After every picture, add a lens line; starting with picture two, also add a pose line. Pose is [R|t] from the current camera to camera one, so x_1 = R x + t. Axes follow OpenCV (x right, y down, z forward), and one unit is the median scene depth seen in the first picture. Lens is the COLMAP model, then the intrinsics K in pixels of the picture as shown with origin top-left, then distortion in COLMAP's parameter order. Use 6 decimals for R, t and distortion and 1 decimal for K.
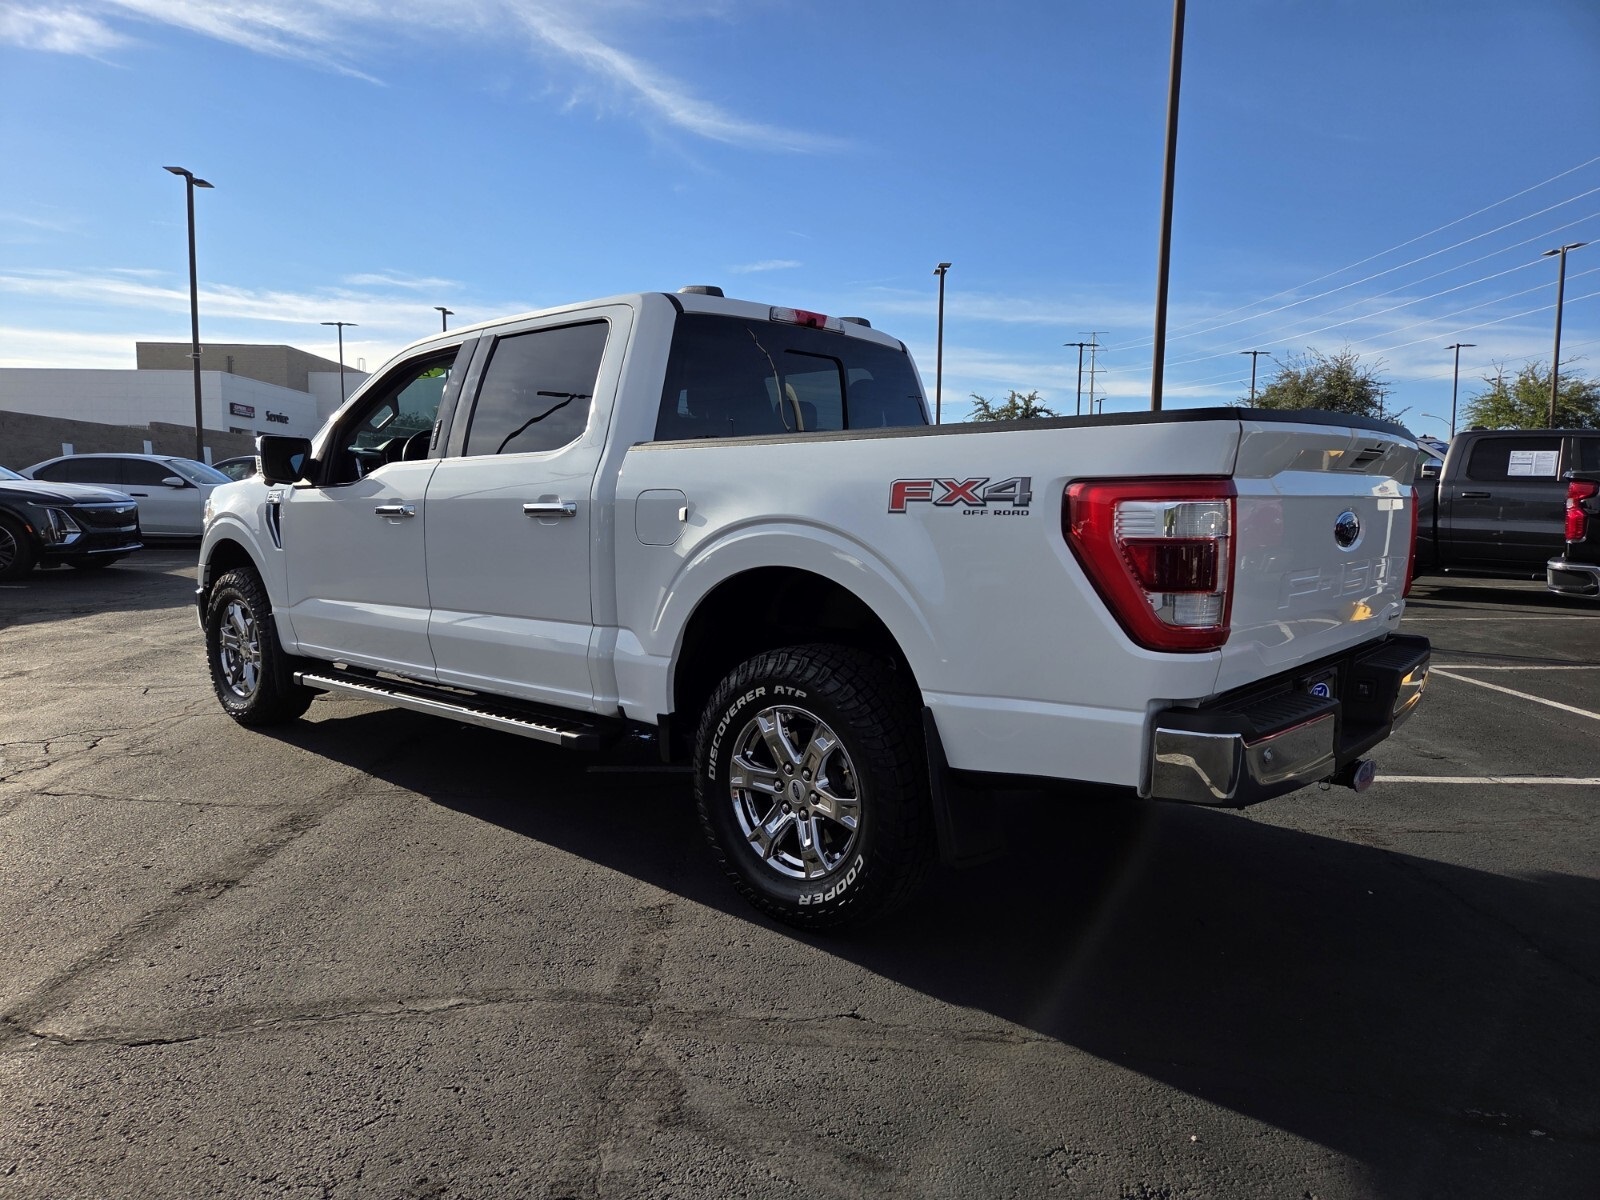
lens RADIAL K [[1079.5, 0, 800.0], [0, 1079.5, 600.0], [0, 0, 1]] dist [0.071215, -0.064447]
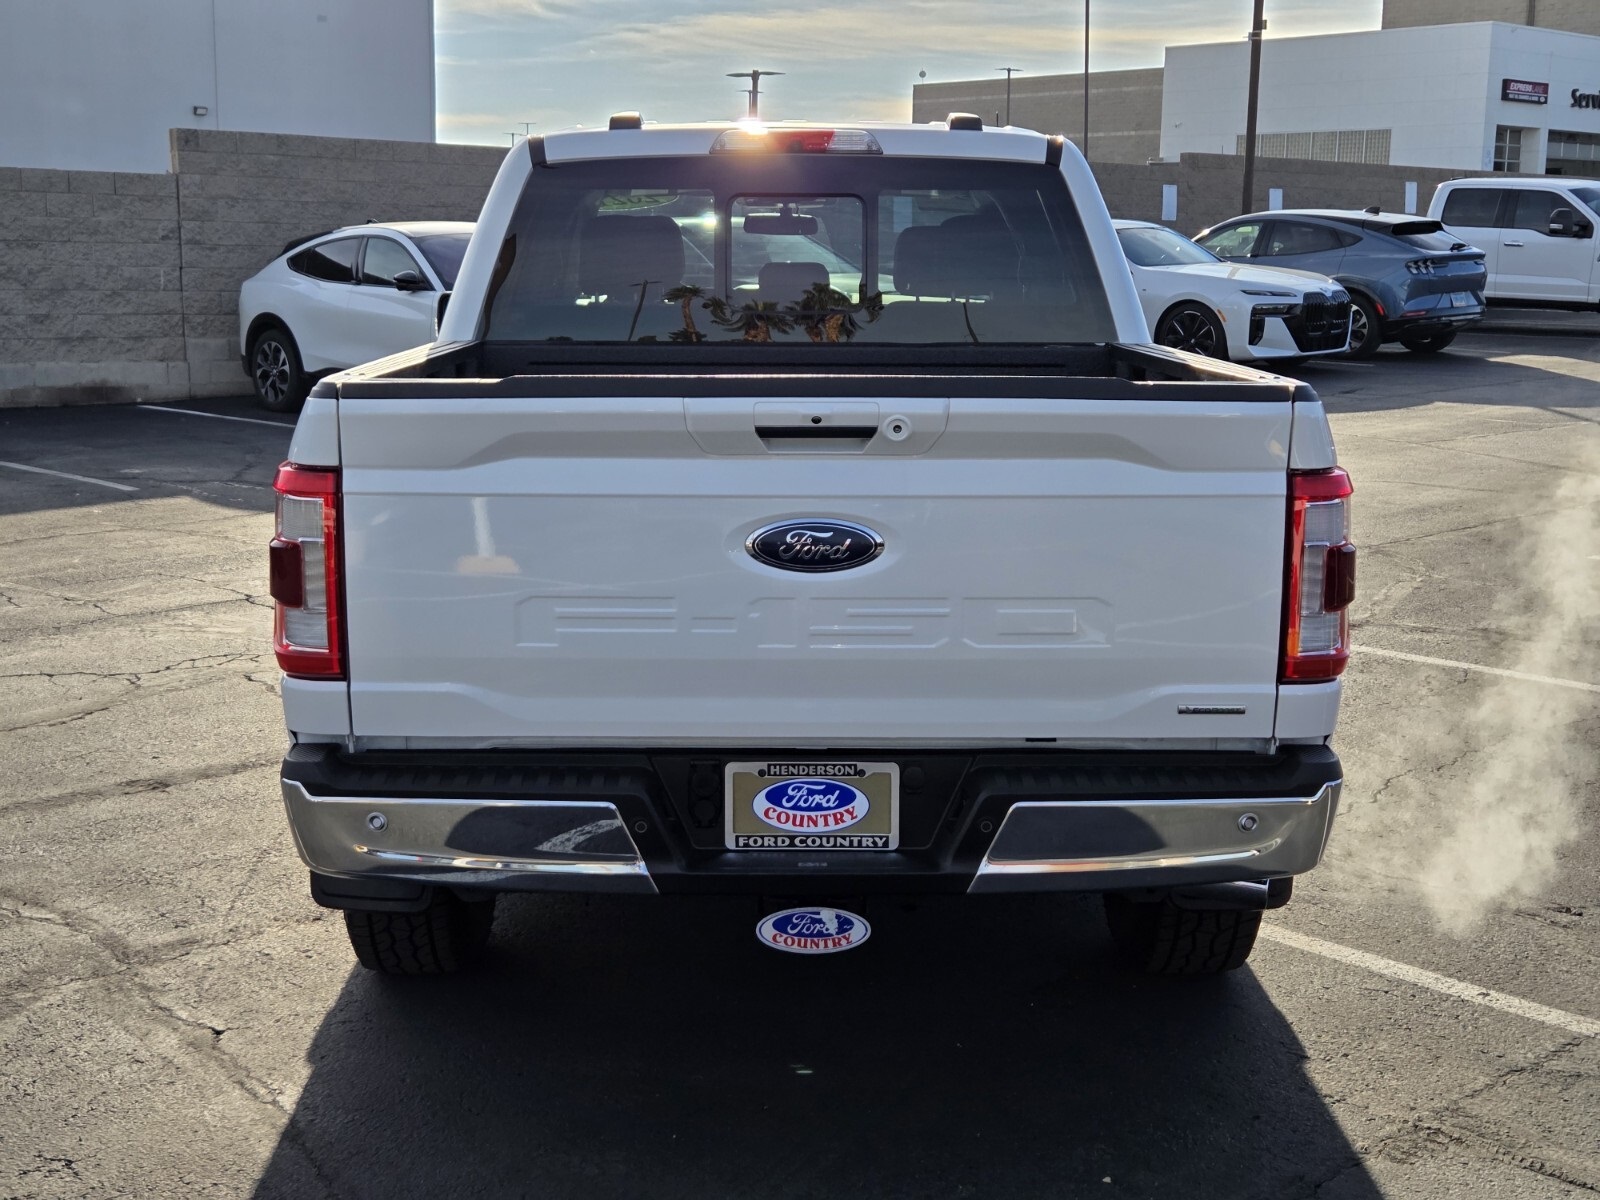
lens RADIAL K [[2175.1, 0, 750.5], [0, 2175.1, 601.8], [0, 0, 1]] dist [0.070137, -0.038402]
pose [[0.646915, 0.122451, -0.752666, 1.372424], [-0.068710, 0.992368, 0.102392, -0.152314], [0.759460, -0.014523, 0.650391, 0.143697]]
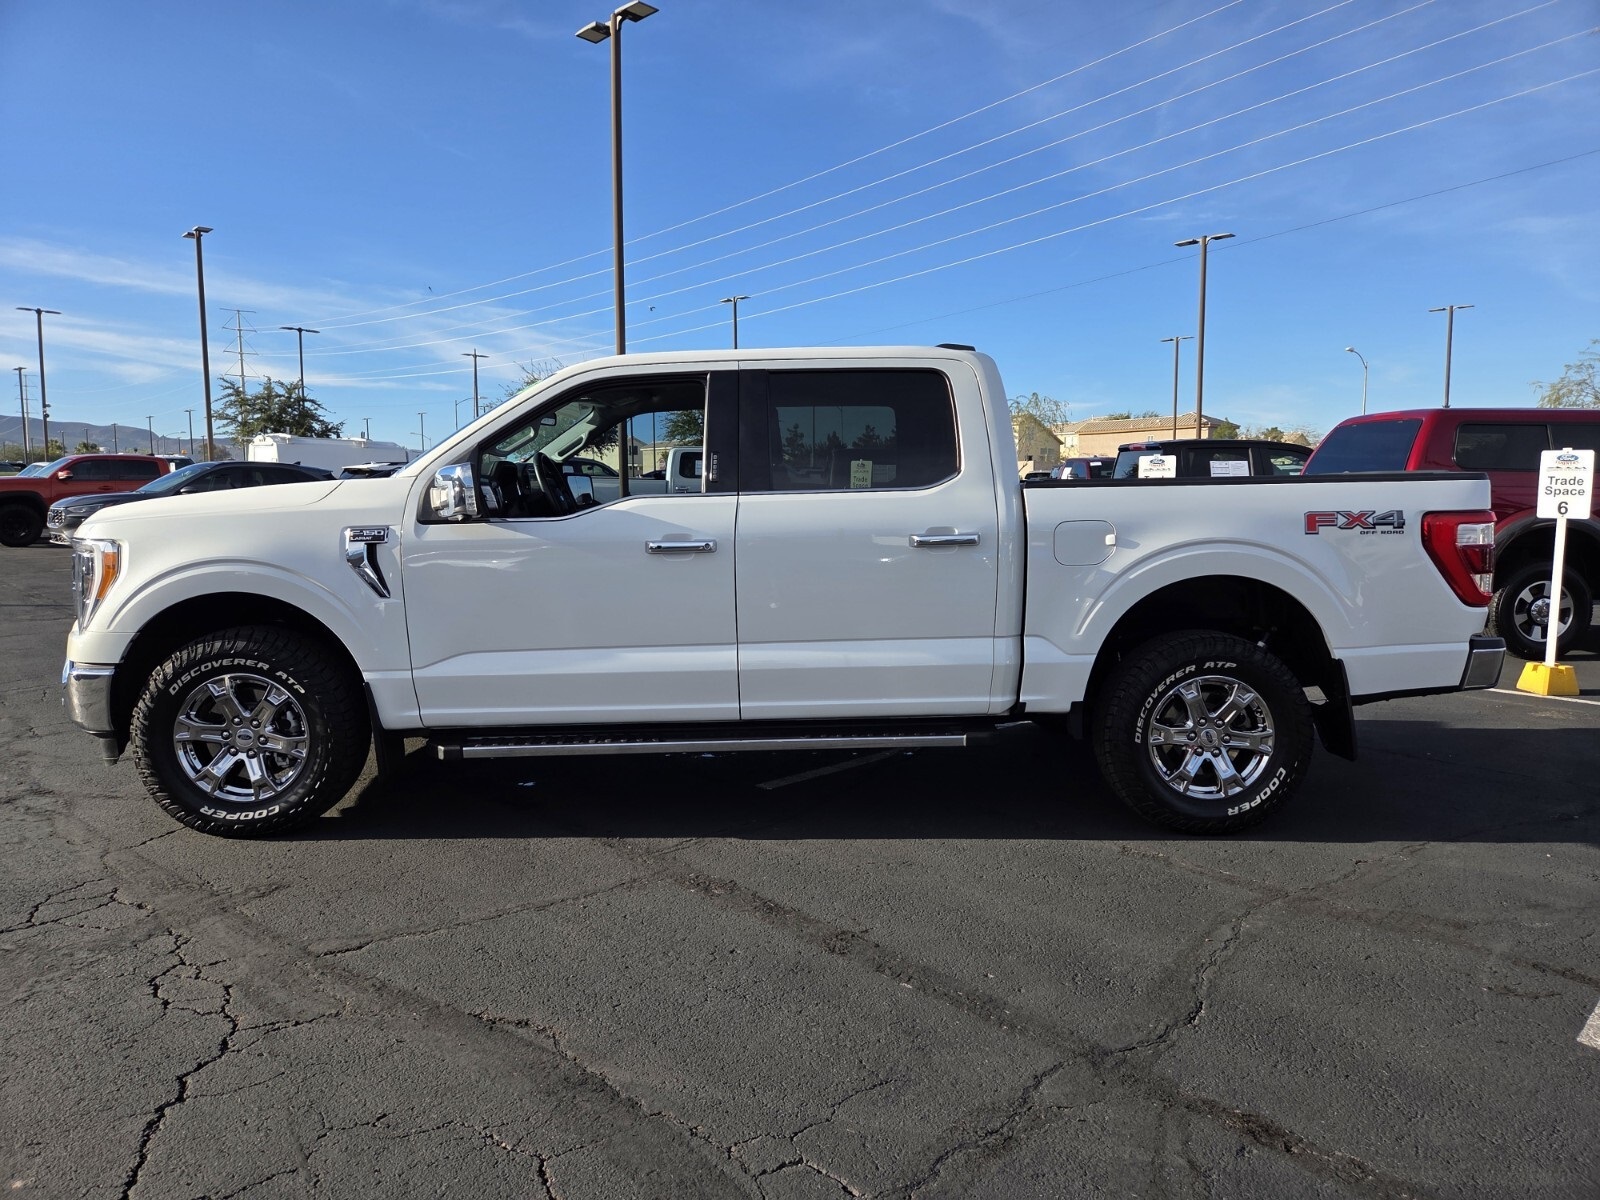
lens RADIAL K [[1079.5, 0, 800.0], [0, 1079.5, 600.0], [0, 0, 1]] dist [0.071215, -0.064447]
pose [[0.720030, -0.079342, 0.689392, -1.296799], [0.073413, 0.996577, 0.038020, -0.087090], [-0.690049, 0.023235, 0.723390, 0.344122]]
